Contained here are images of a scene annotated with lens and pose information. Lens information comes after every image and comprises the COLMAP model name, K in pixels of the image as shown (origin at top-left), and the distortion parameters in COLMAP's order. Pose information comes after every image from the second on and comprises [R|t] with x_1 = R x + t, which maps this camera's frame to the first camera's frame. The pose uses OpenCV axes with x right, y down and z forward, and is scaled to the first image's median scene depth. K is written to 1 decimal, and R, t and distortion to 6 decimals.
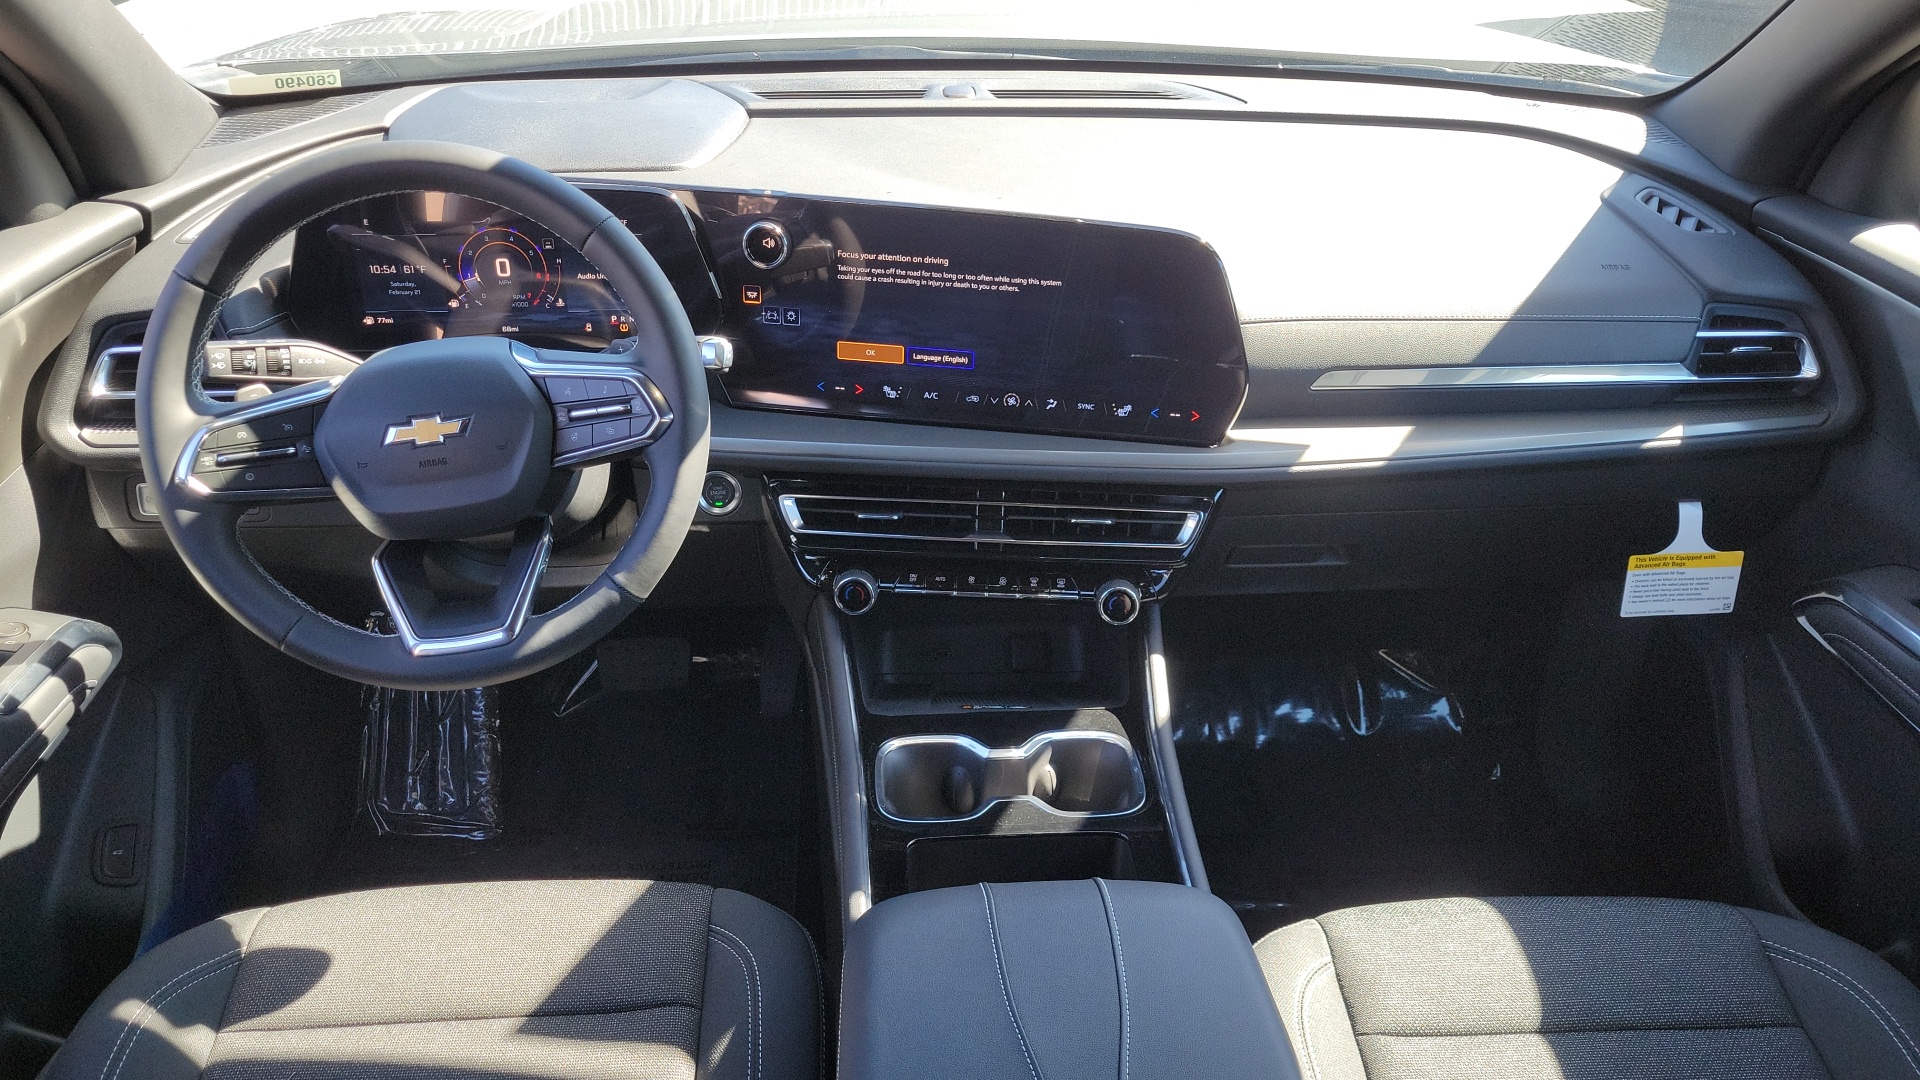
lens RADIAL K [[1510.8, 0, 960.0], [0, 1510.8, 540.0], [0, 0, 1]] dist [0.039037, -0.032102]
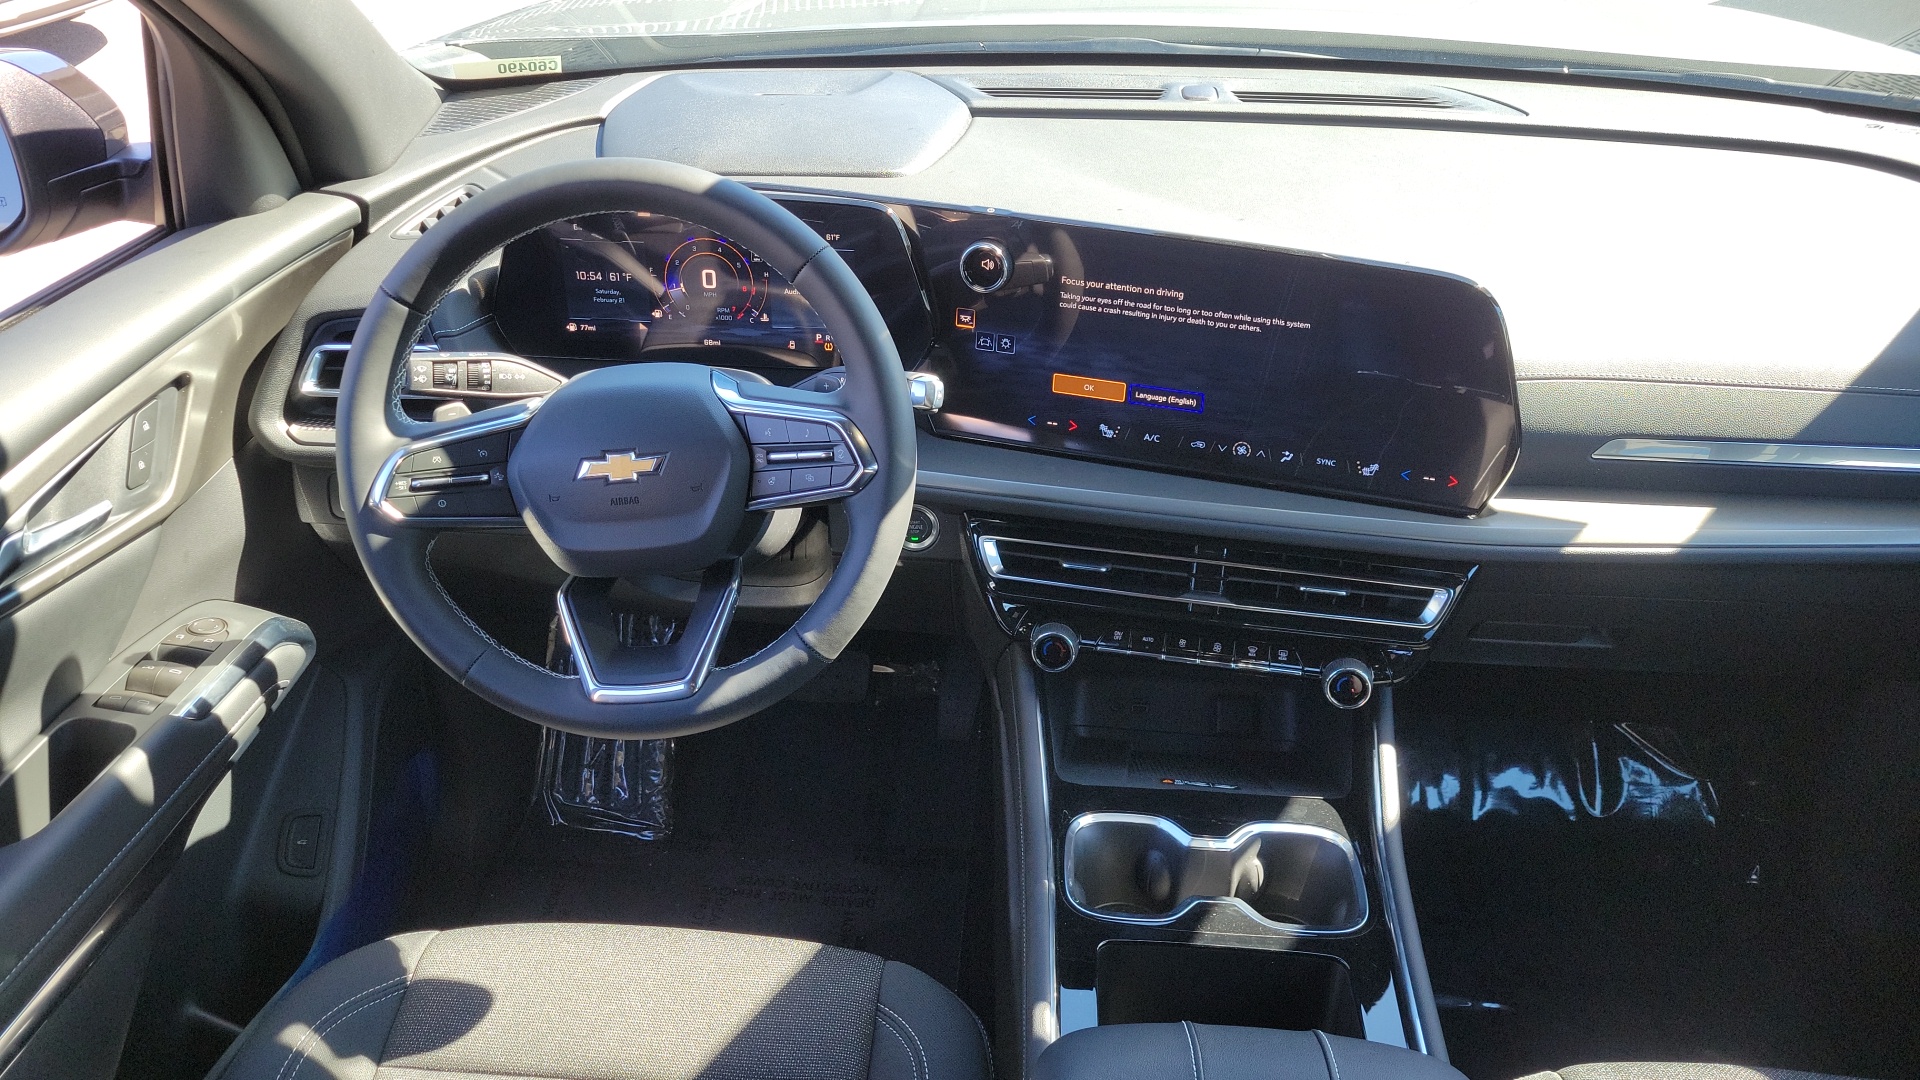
lens RADIAL K [[1519.3, 0, 915.5], [0, 1519.3, 540.4], [0, 0, 1]] dist [0.030278, -0.005279]
pose [[0.987164, 0.071067, -0.143030, -0.025198], [-0.067606, 0.997293, 0.028919, -0.052517], [0.144698, -0.018878, 0.989296, 0.071121]]
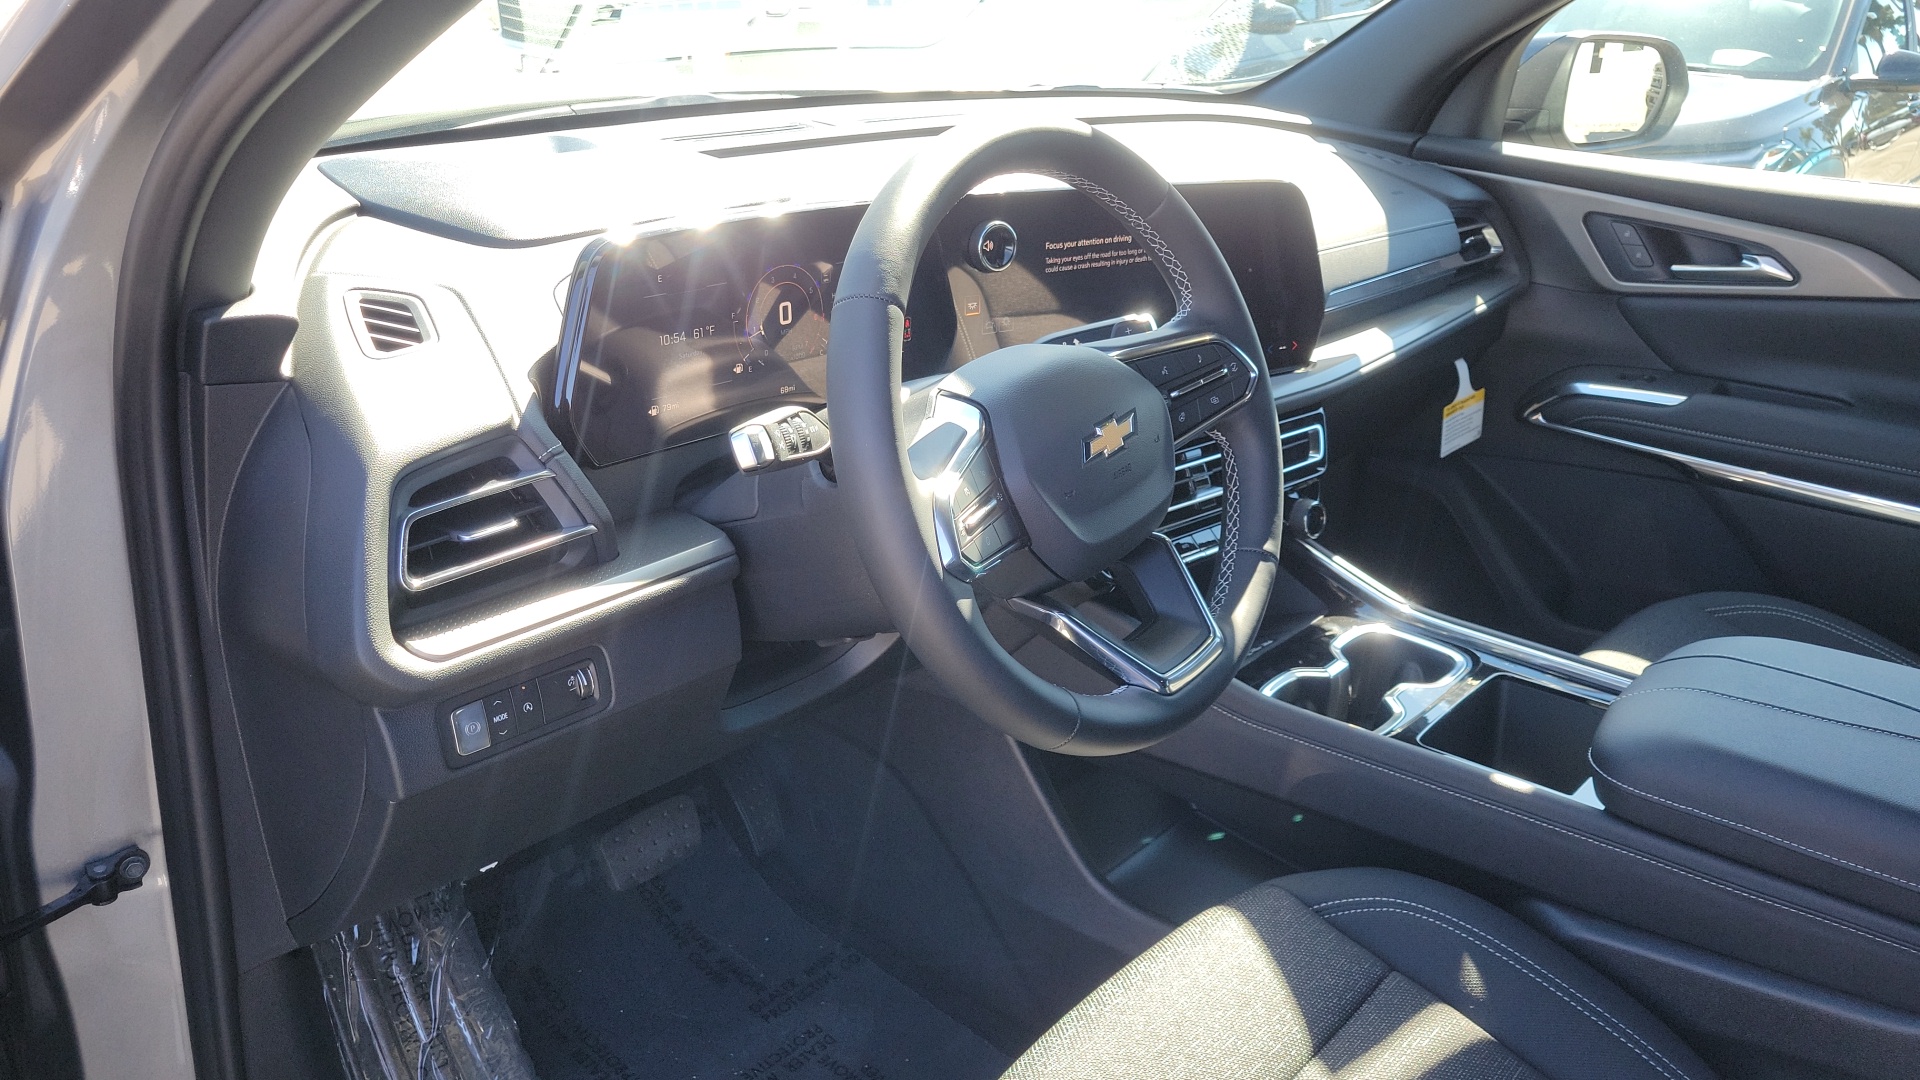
lens RADIAL K [[1510.8, 0, 960.0], [0, 1510.8, 540.0], [0, 0, 1]] dist [0.039037, -0.032102]
pose [[0.695795, -0.253749, 0.671923, -0.818791], [0.316223, 0.948191, 0.030623, -0.058438], [-0.644882, 0.191170, 0.739987, 0.357089]]
